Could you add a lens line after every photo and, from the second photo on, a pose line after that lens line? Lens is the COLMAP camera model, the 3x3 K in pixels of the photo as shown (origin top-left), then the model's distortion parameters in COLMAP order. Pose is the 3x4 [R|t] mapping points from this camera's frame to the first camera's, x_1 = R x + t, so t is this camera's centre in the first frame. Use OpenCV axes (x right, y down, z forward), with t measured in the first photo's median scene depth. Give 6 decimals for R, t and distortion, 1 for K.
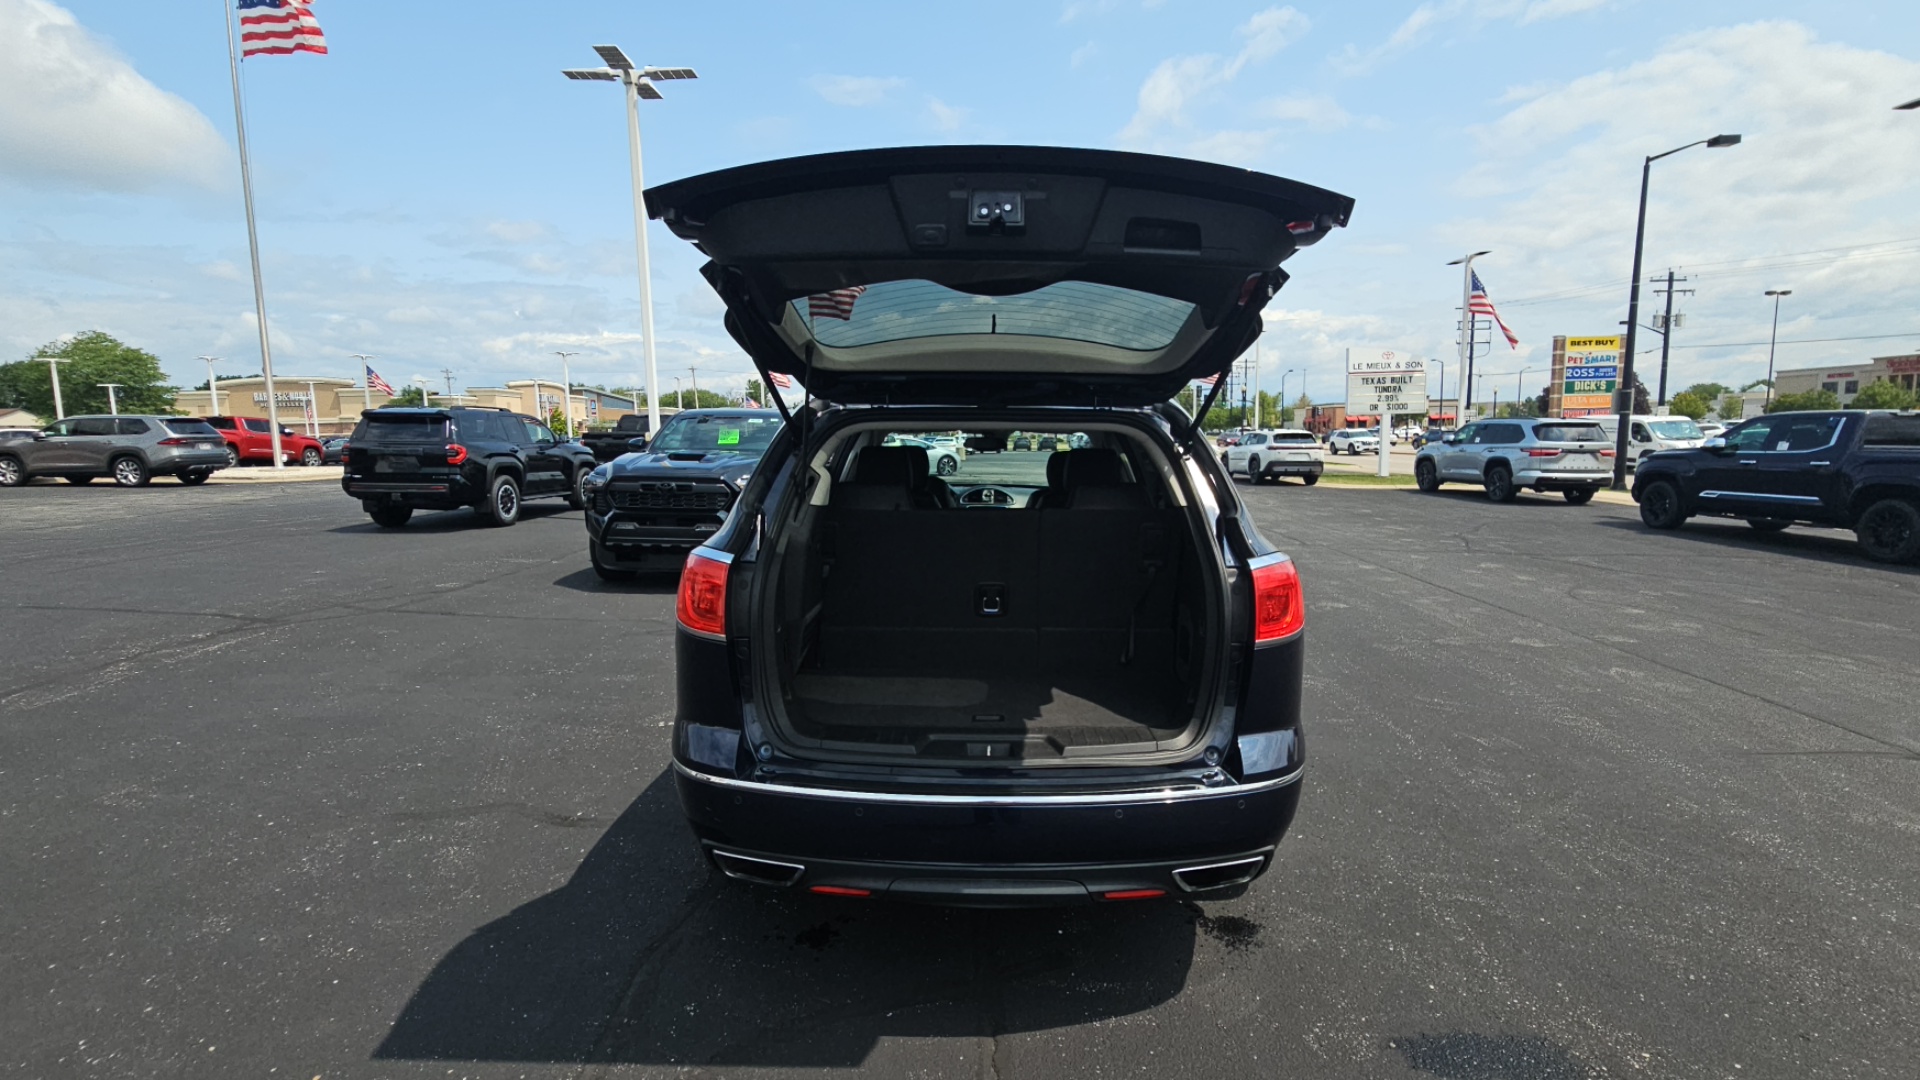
lens RADIAL K [[861.5, 0, 981.9], [0, 861.5, 549.1], [0, 0, 1]] dist [0.009636, -0.007677]
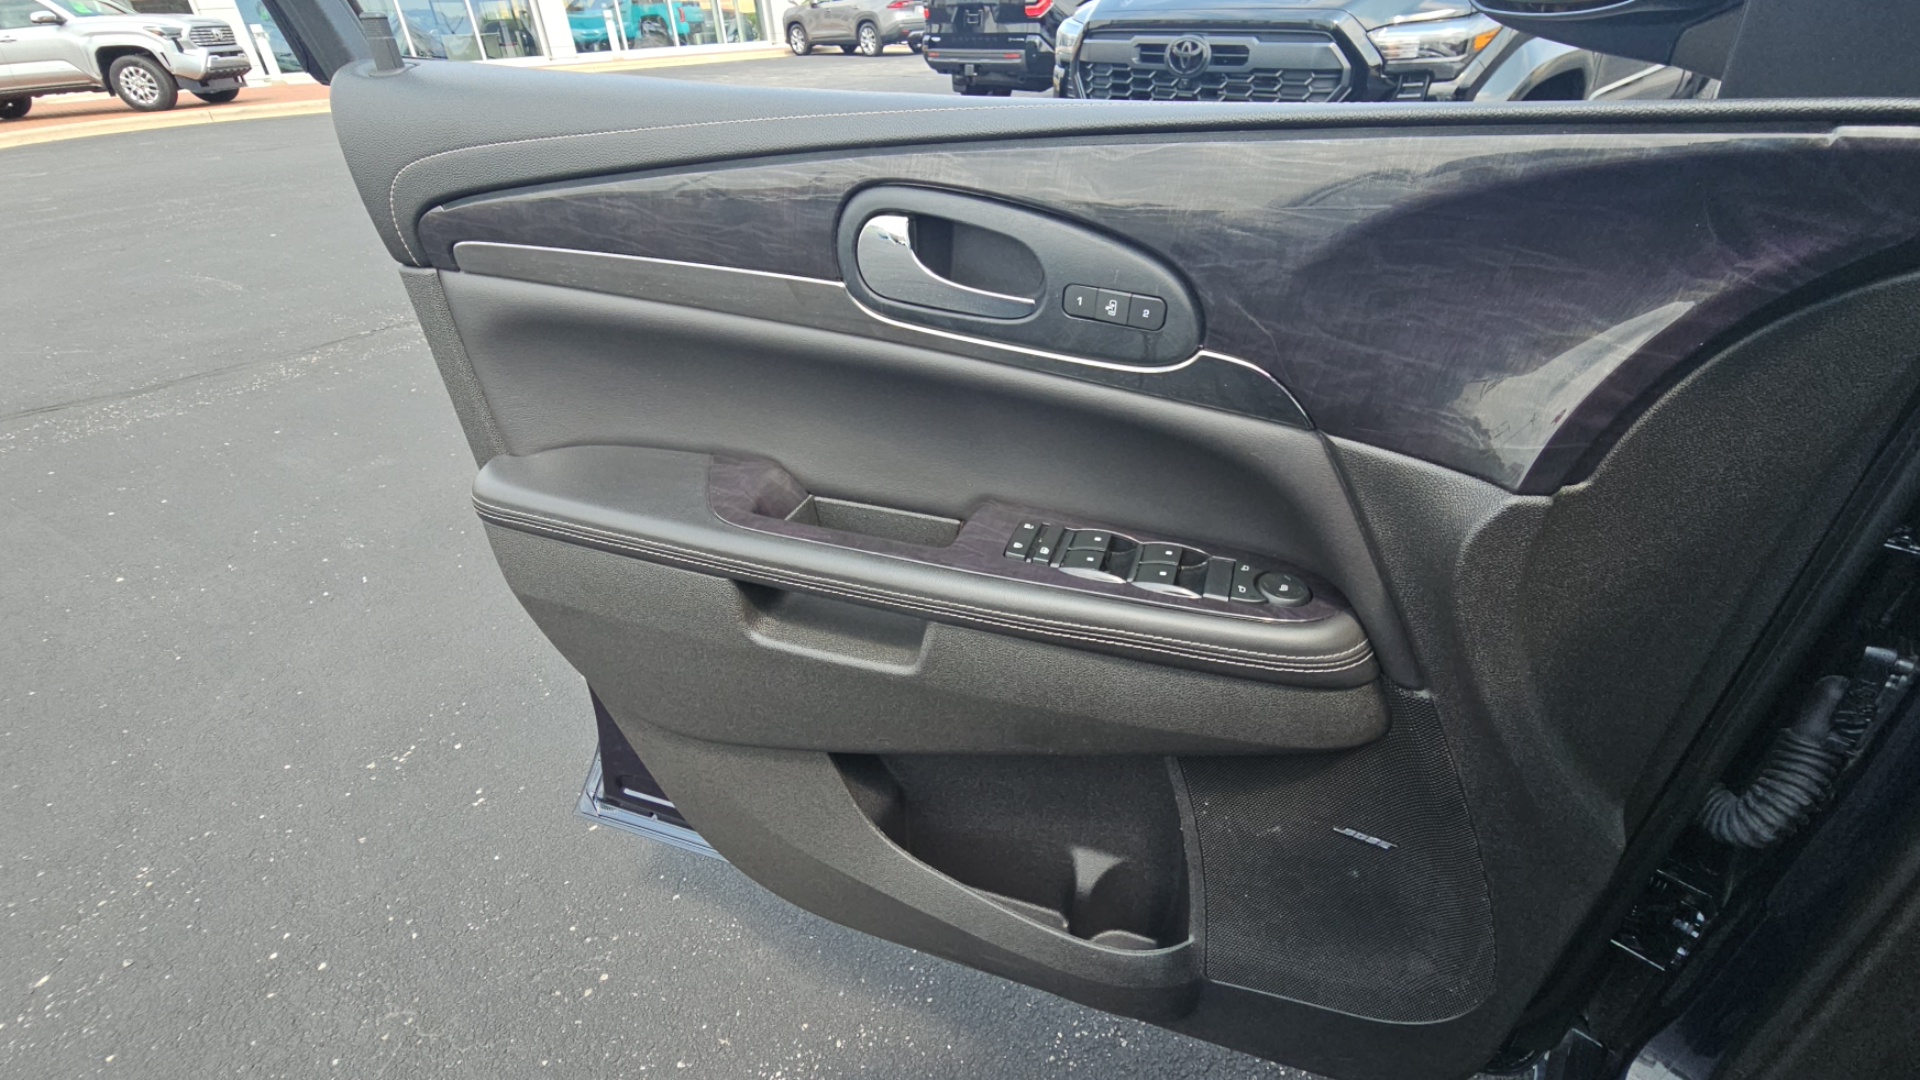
lens RADIAL K [[861.5, 0, 975.5], [0, 861.5, 544.1], [0, 0, 1]] dist [0.009636, -0.007677]
pose [[0.713900, 0.344418, -0.609690, -0.044499], [-0.051143, 0.893998, 0.445142, -0.015378], [0.698377, -0.286606, 0.655840, 0.225886]]
